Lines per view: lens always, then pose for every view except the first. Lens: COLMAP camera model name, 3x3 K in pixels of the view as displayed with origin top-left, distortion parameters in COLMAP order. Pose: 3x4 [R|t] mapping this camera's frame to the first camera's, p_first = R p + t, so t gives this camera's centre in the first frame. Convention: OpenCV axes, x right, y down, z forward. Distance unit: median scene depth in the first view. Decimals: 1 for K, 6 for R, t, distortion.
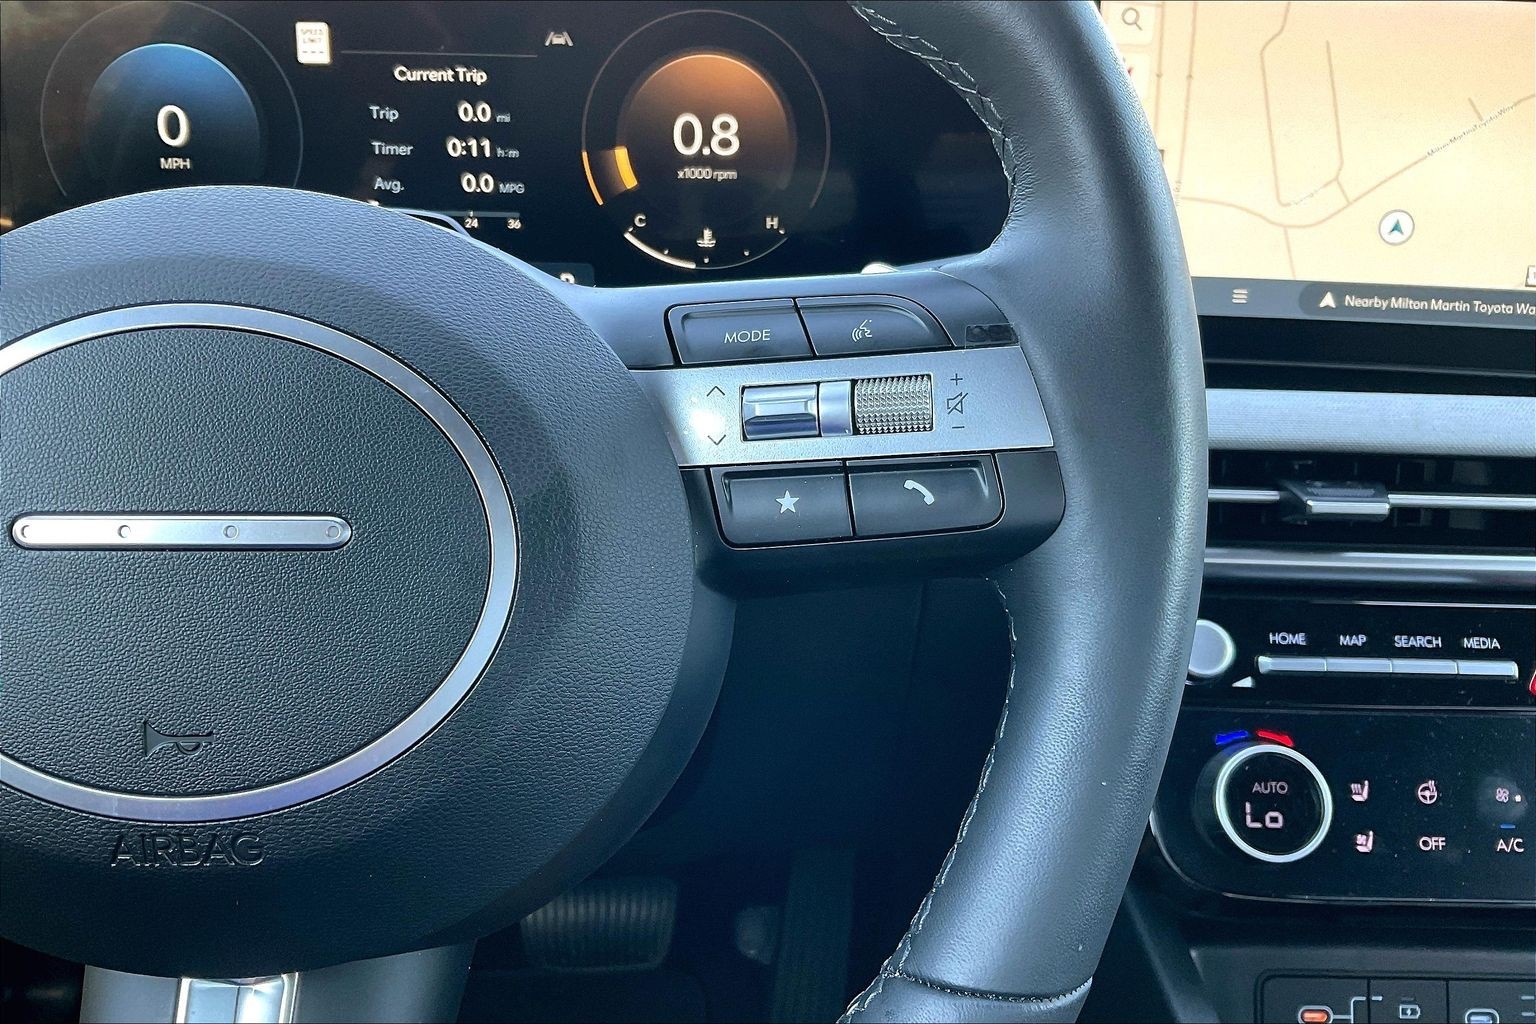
lens RADIAL K [[1268.4, 0, 762.9], [0, 1268.4, 520.7], [0, 0, 1]] dist [0.104008, -0.235172]
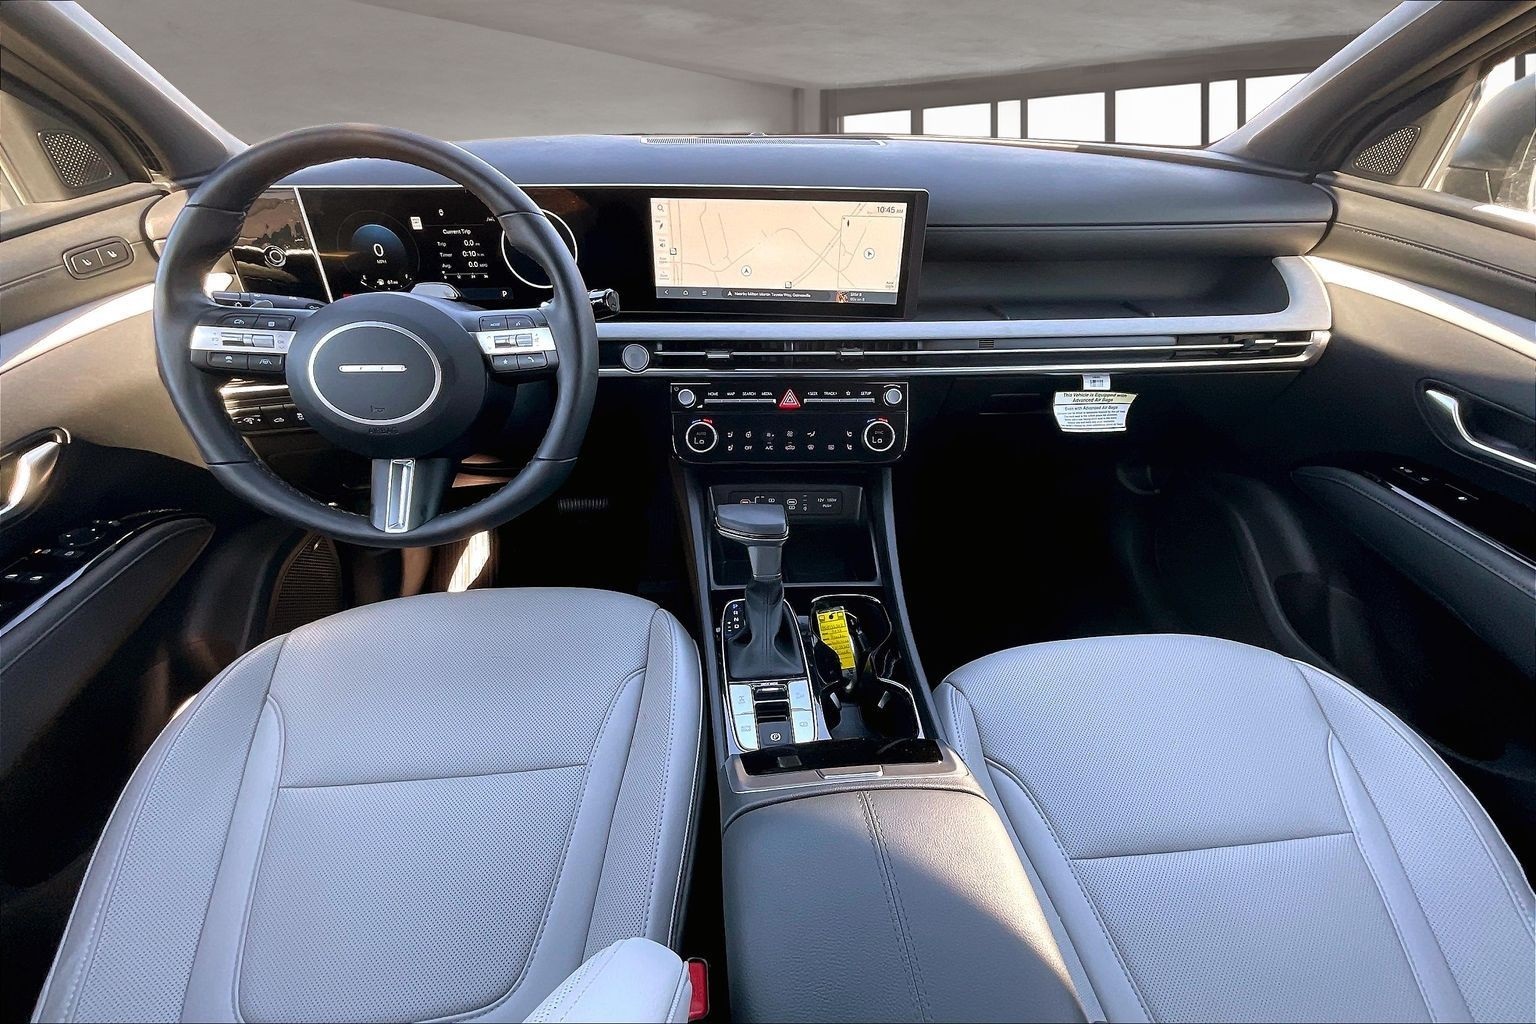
lens RADIAL K [[617.1, 0, 768.9], [0, 617.1, 514.9], [0, 0, 1]] dist [-0.014155, 0.006943]
pose [[0.999339, -0.032030, 0.017210, 0.512035], [0.026942, 0.970126, 0.241100, 0.007430], [-0.024418, -0.240477, 0.970348, -0.756506]]
